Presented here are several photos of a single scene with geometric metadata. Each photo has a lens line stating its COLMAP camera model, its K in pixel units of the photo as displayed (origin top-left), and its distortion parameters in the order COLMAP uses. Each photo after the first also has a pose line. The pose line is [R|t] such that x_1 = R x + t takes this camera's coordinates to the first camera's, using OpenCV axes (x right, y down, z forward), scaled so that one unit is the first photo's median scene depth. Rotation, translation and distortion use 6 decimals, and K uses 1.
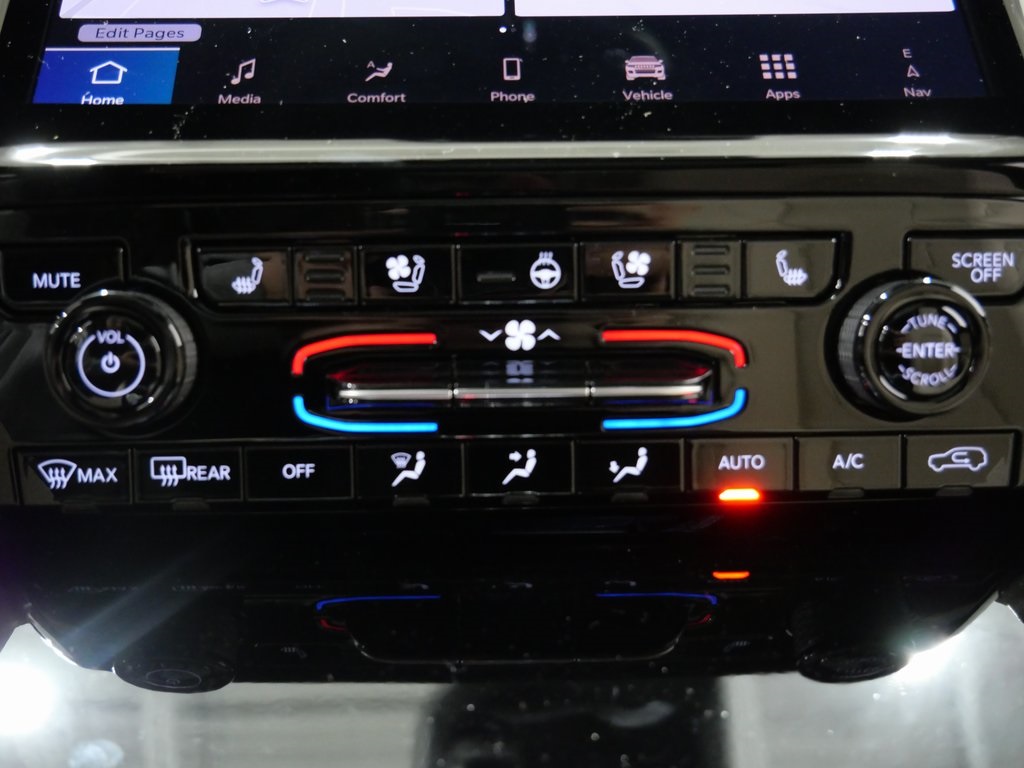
lens RADIAL K [[1211.6, 0, 507.5], [0, 1211.6, 384.3], [0, 0, 1]] dist [-0.012574, 0.000000]
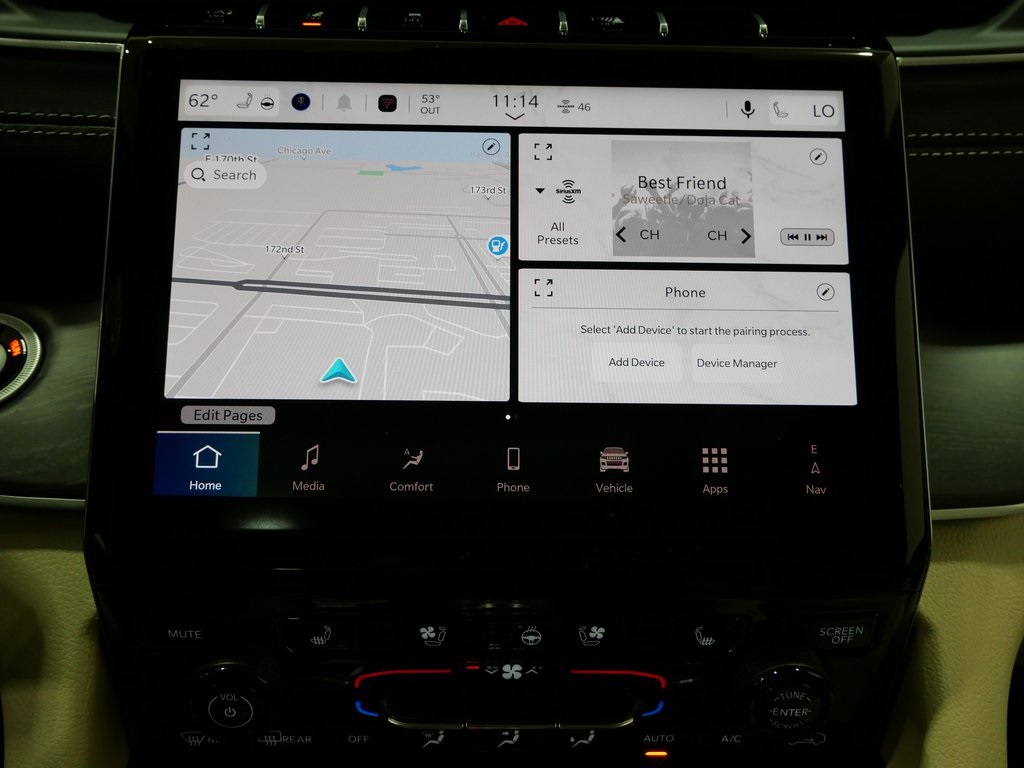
lens RADIAL K [[1030.6, 0, 514.3], [0, 1030.6, 382.1], [0, 0, 1]] dist [0.000642, 0.000000]
pose [[0.999295, 0.033555, 0.016851, -0.018510], [-0.037295, 0.939051, 0.341748, -0.763610], [-0.004356, -0.342135, 0.939641, -0.030072]]
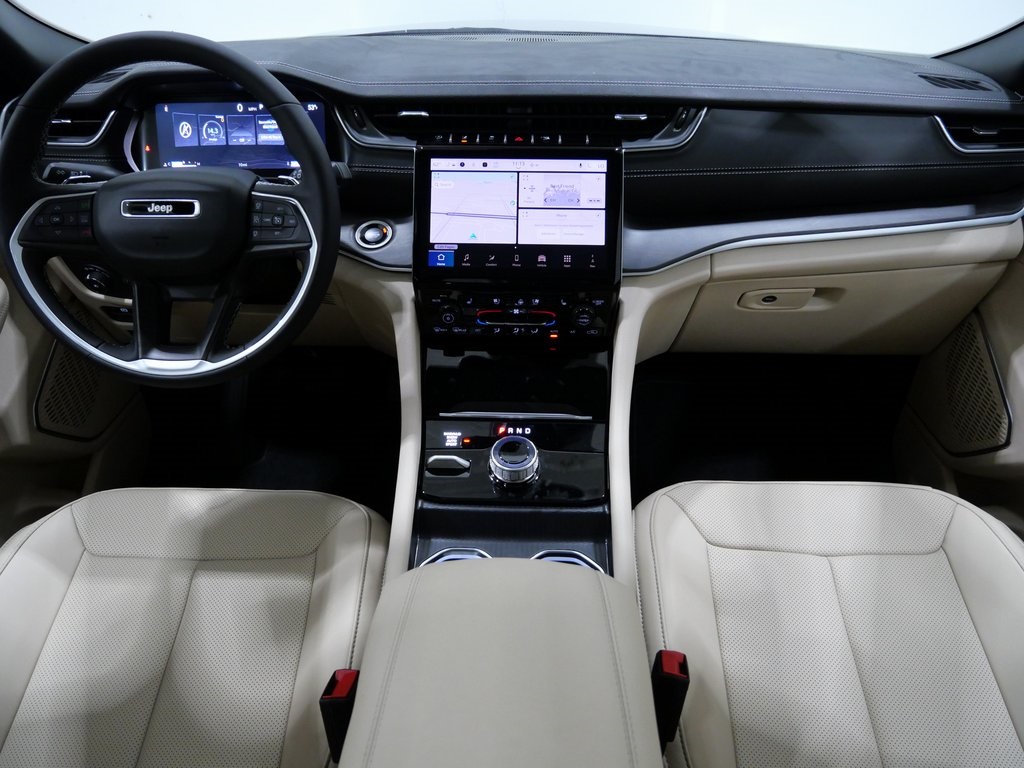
lens RADIAL K [[727.1, 0, 512.9], [0, 727.1, 381.2], [0, 0, 1]] dist [-0.041179, 0.000373]
pose [[0.998185, 0.044230, -0.040879, 0.148219], [-0.018682, 0.872647, 0.487993, -1.414268], [0.057256, -0.486344, 0.871890, -2.145631]]
